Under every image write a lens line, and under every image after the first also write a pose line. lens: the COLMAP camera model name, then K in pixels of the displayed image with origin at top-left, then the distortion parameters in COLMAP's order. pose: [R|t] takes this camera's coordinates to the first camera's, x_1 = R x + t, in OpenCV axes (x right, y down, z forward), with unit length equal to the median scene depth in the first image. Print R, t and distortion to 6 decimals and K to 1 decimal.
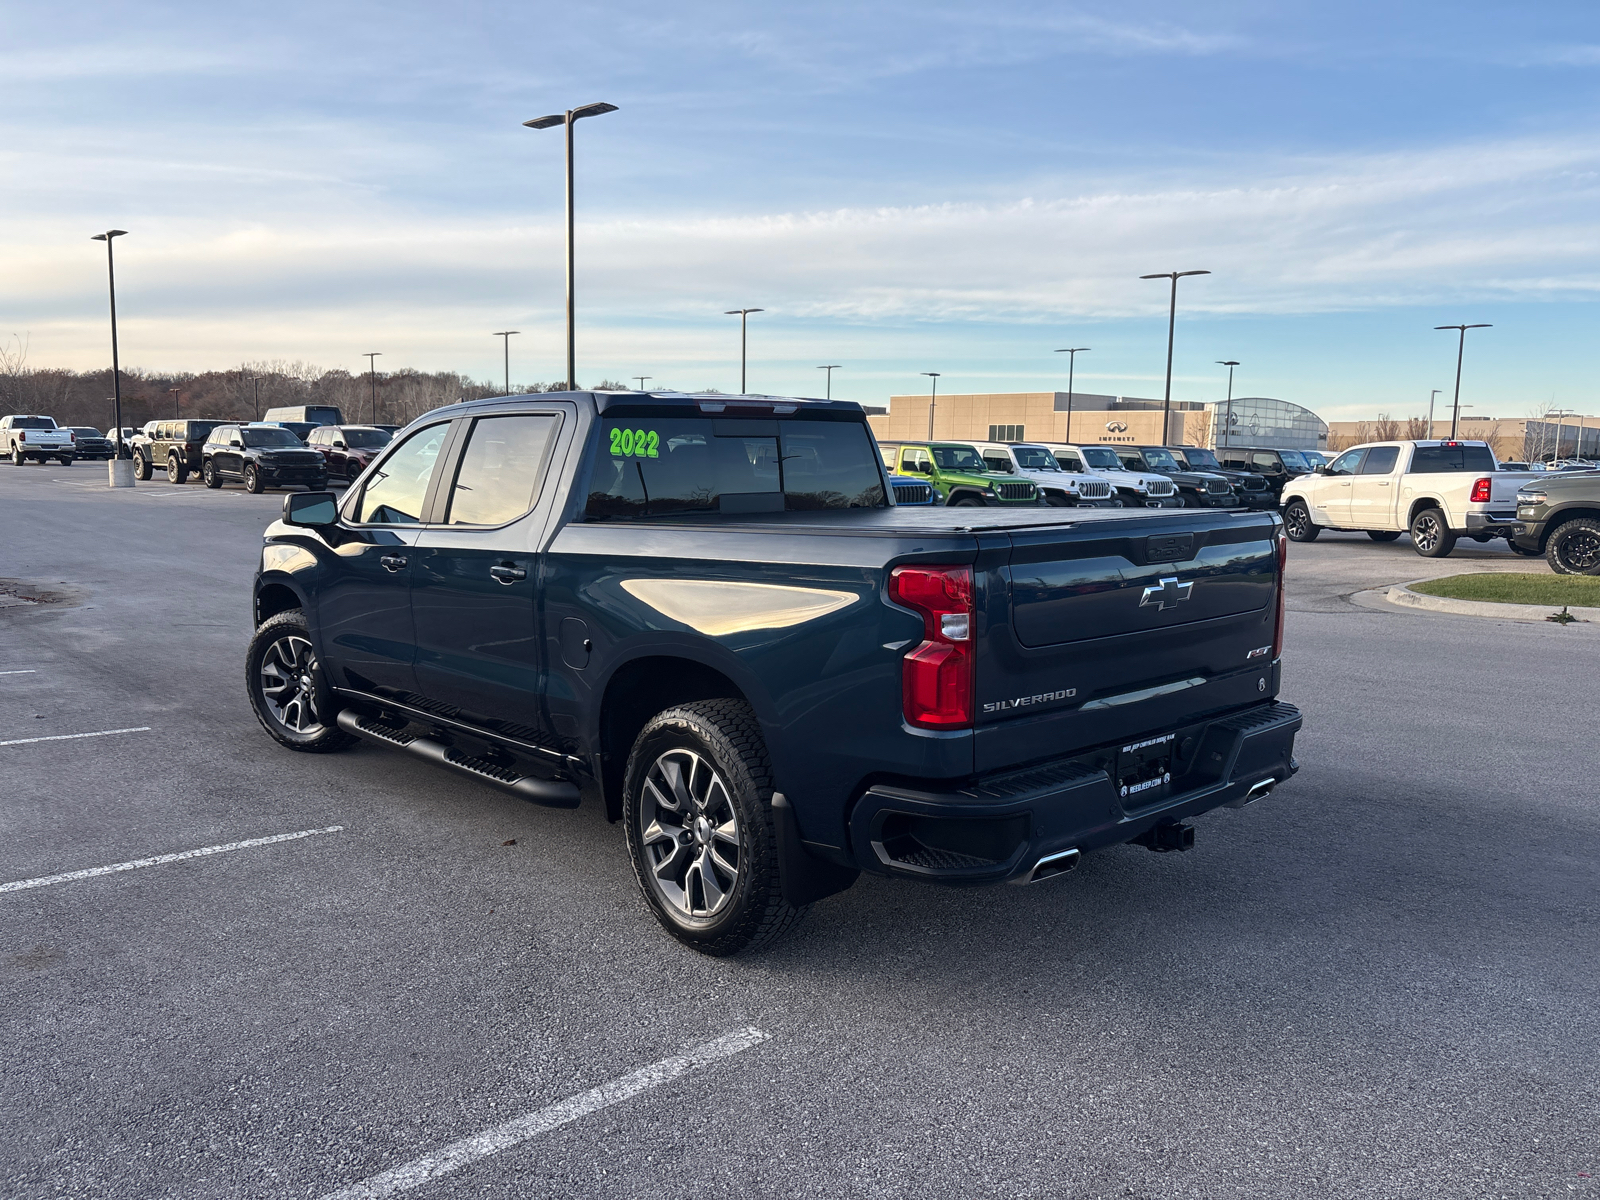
lens RADIAL K [[1216.2, 0, 780.9], [0, 1216.2, 599.5], [0, 0, 1]] dist [0.032982, -0.026923]
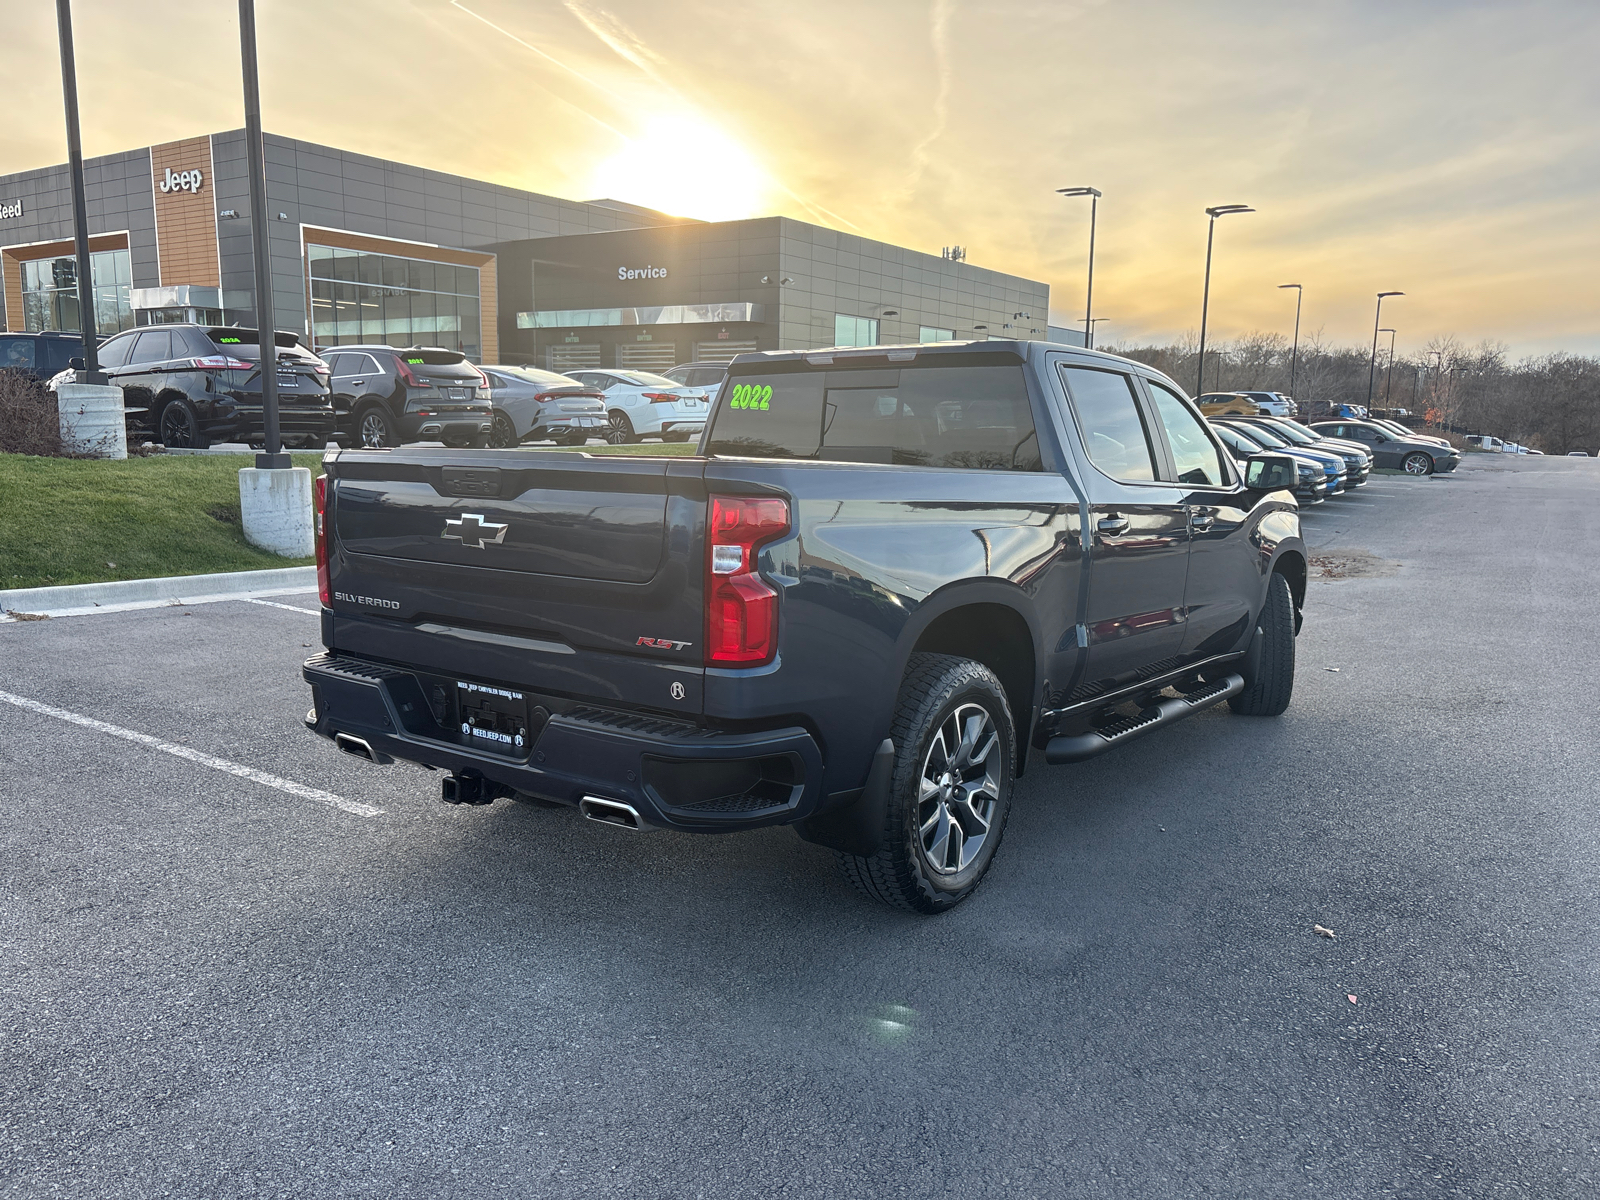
lens RADIAL K [[1216.2, 0, 778.0], [0, 1216.2, 614.5], [0, 0, 1]] dist [0.032982, -0.026923]
pose [[0.218291, 0.139333, -0.965886, 0.701751], [-0.133867, 0.984674, 0.111789, -0.042528], [0.966659, 0.104898, 0.233597, 0.553527]]
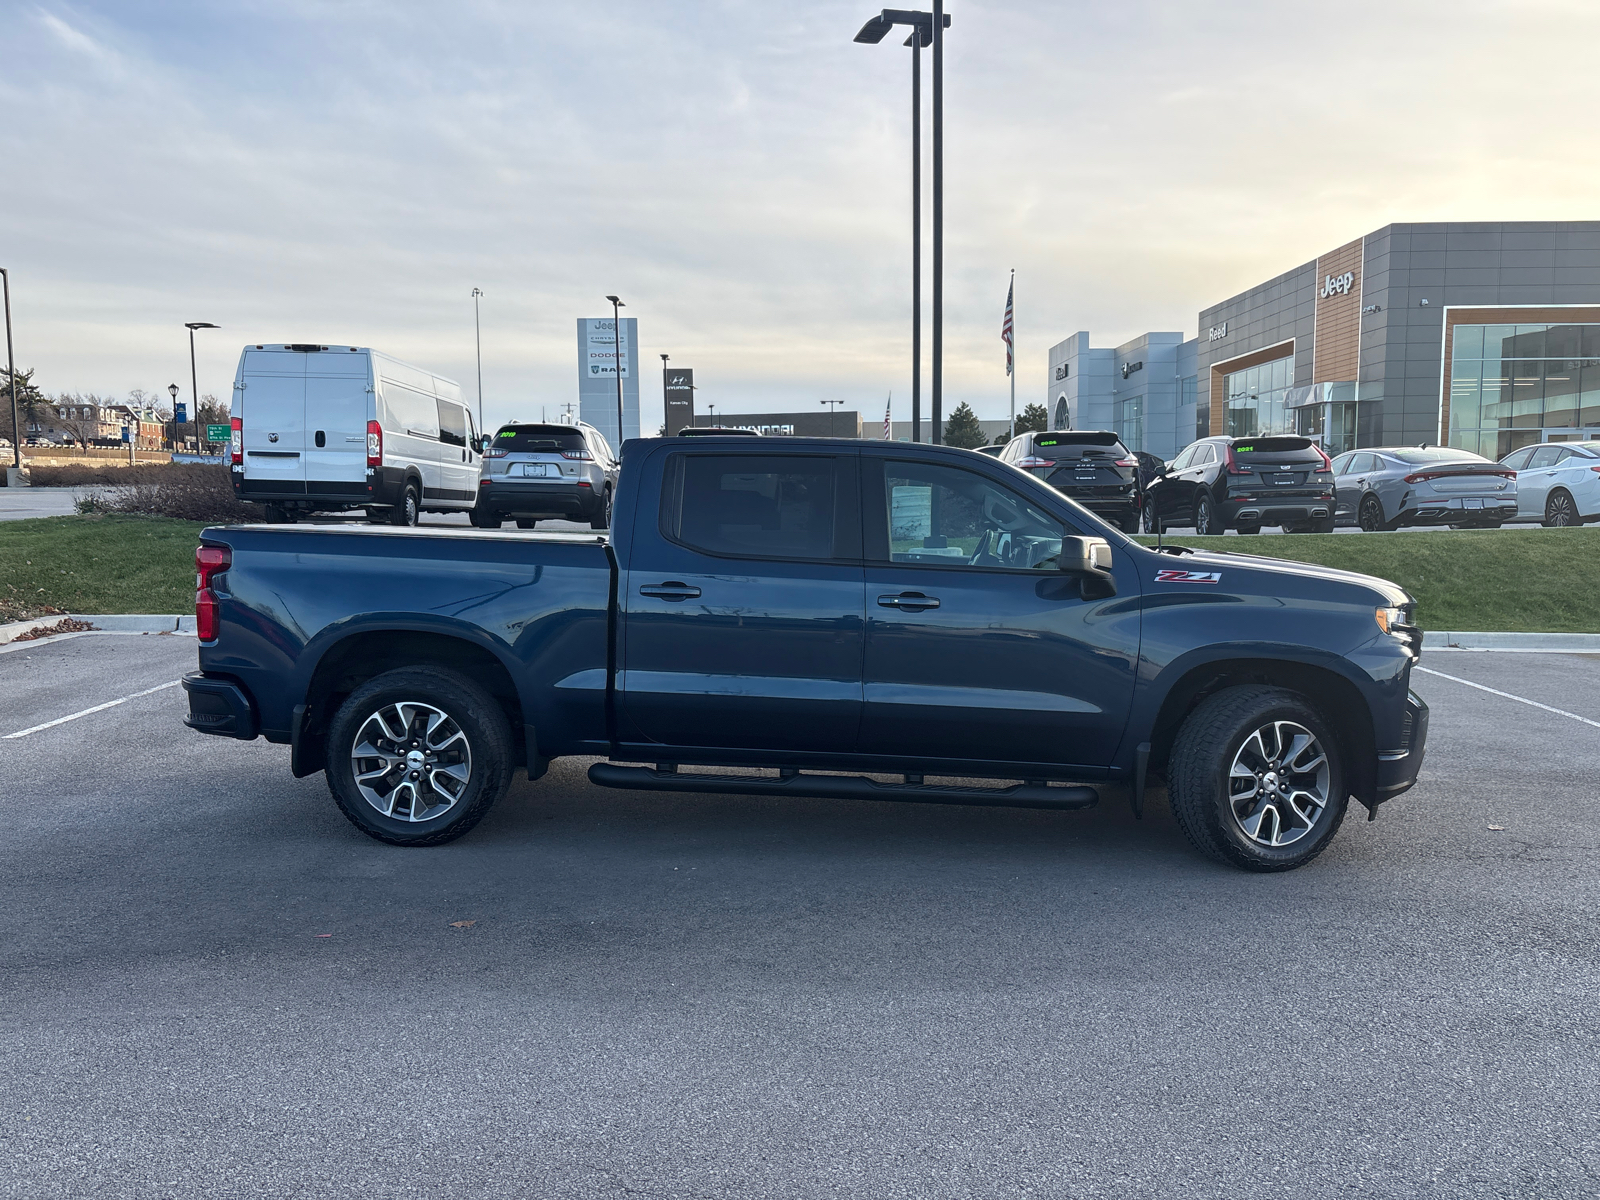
lens RADIAL K [[1216.2, 0, 795.0], [0, 1216.2, 615.2], [0, 0, 1]] dist [0.032982, -0.026923]
pose [[-0.678348, 0.053553, -0.732786, 0.596290], [-0.098130, 0.981802, 0.162592, -0.161047], [0.728158, 0.182202, -0.660748, 1.476663]]
